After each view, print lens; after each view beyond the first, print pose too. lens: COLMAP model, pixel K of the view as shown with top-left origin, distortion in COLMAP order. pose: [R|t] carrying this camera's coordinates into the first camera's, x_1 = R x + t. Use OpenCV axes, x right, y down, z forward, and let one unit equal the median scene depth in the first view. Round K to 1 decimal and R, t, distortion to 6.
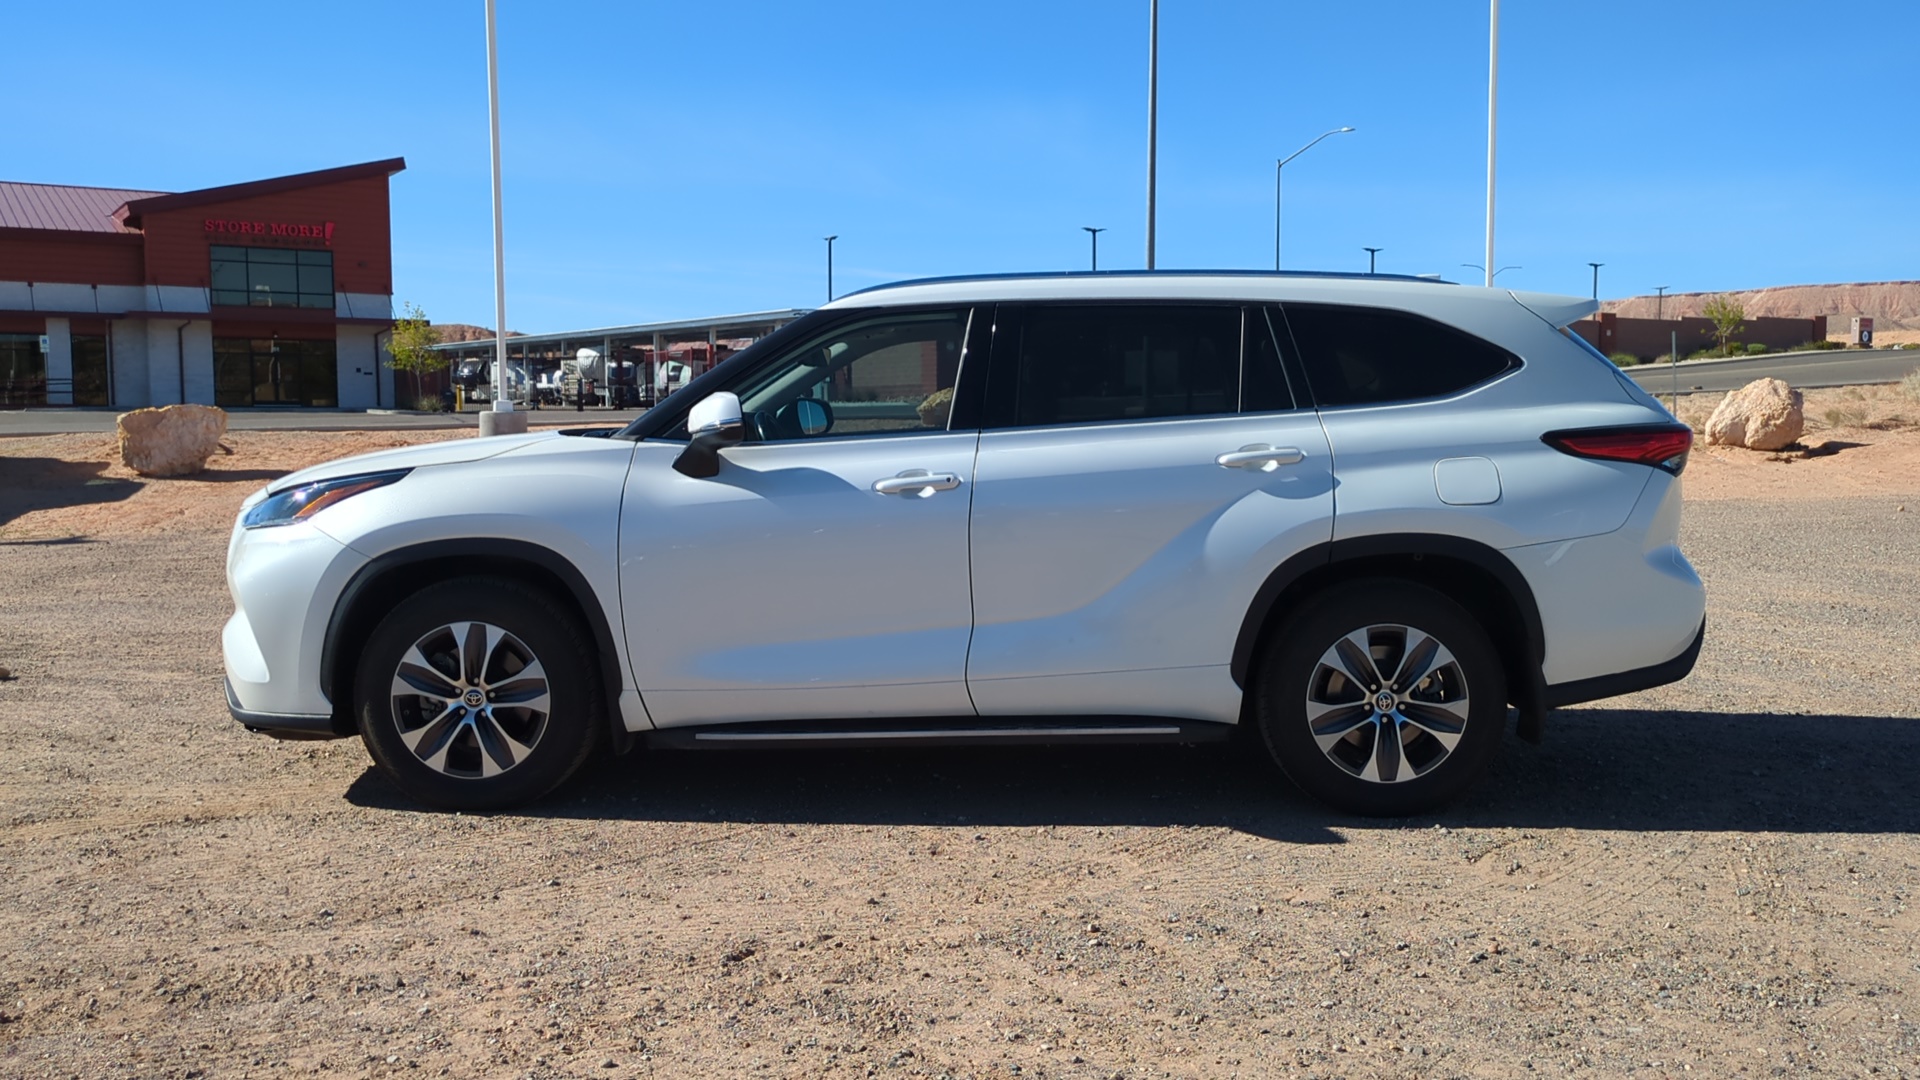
lens RADIAL K [[1635.5, 0, 990.6], [0, 1635.5, 510.0], [0, 0, 1]] dist [0.032352, -0.035734]
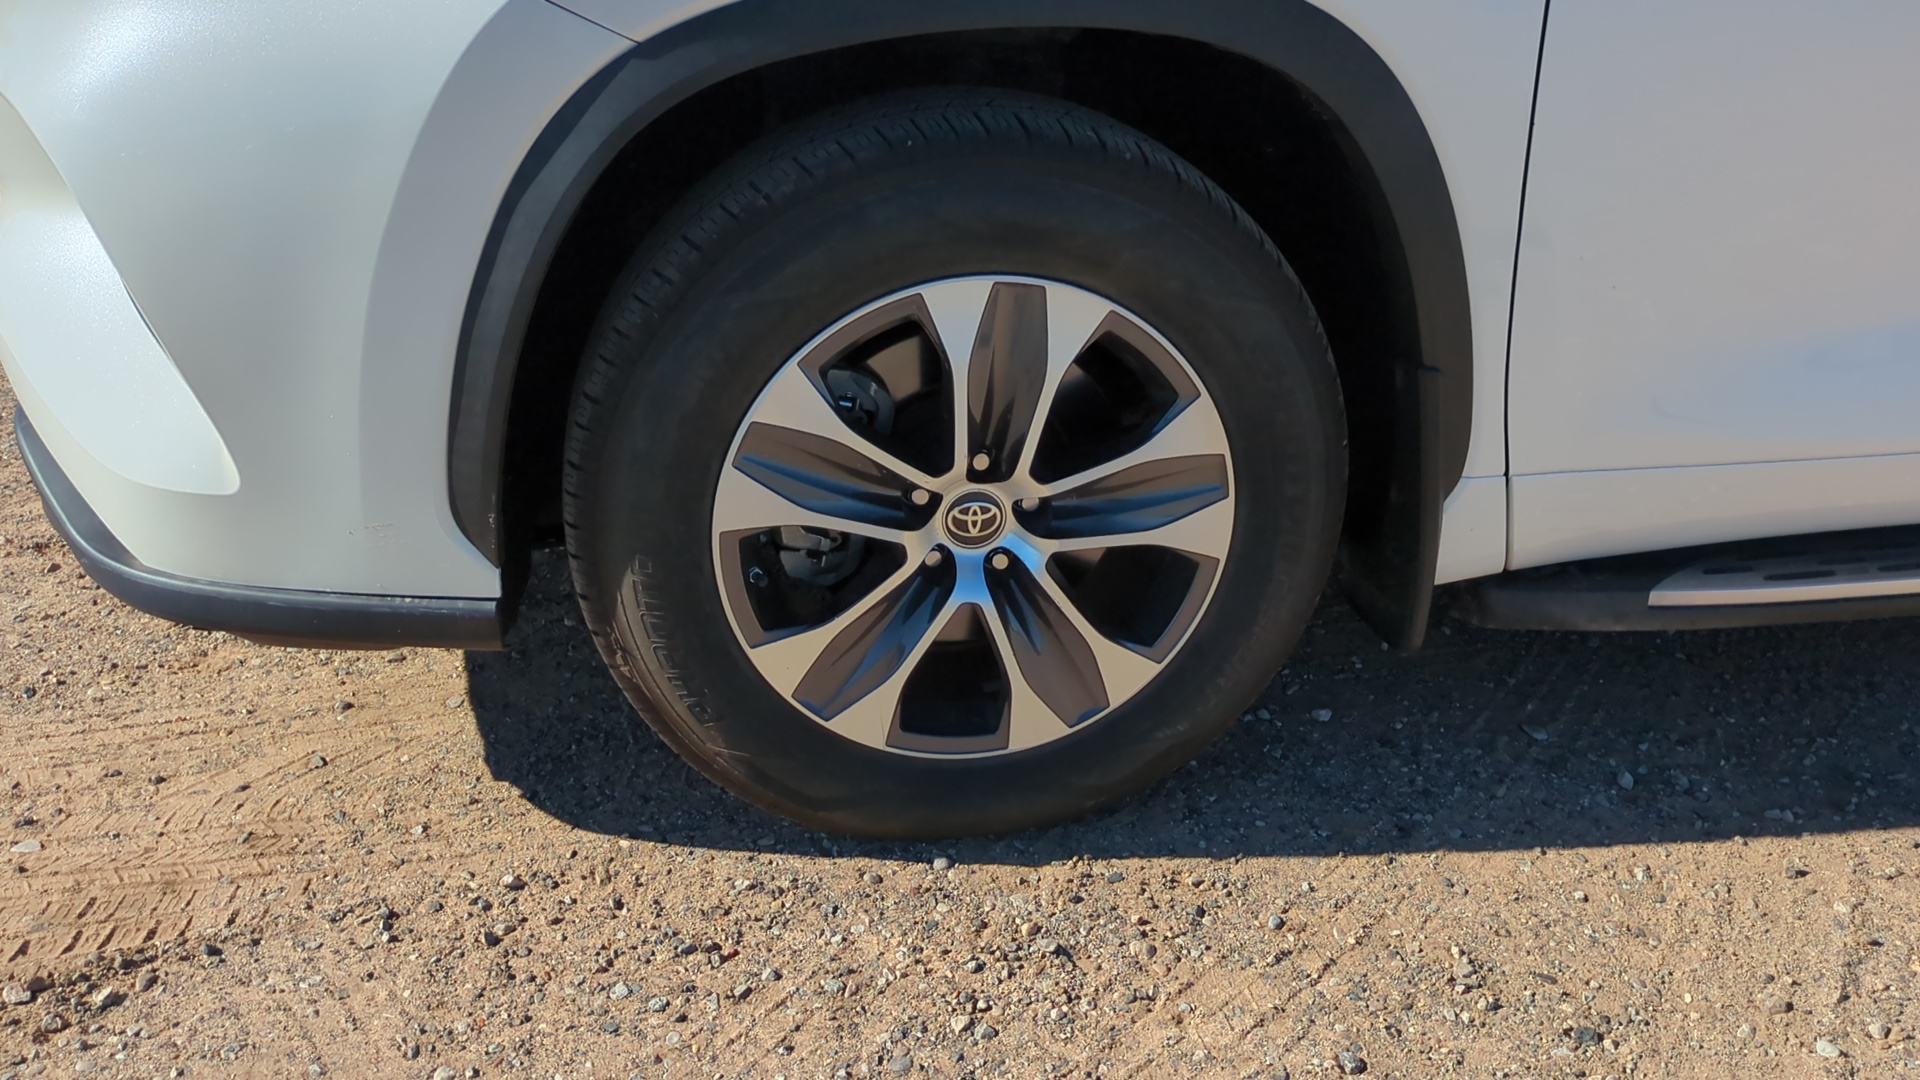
lens RADIAL K [[1635.5, 0, 968.5], [0, 1635.5, 542.8], [0, 0, 1]] dist [0.032352, -0.035734]
pose [[0.980736, -0.058075, 0.186503, -0.375000], [-0.016883, 0.926007, 0.377128, 0.004903], [-0.194605, -0.373012, 0.907188, 0.728425]]
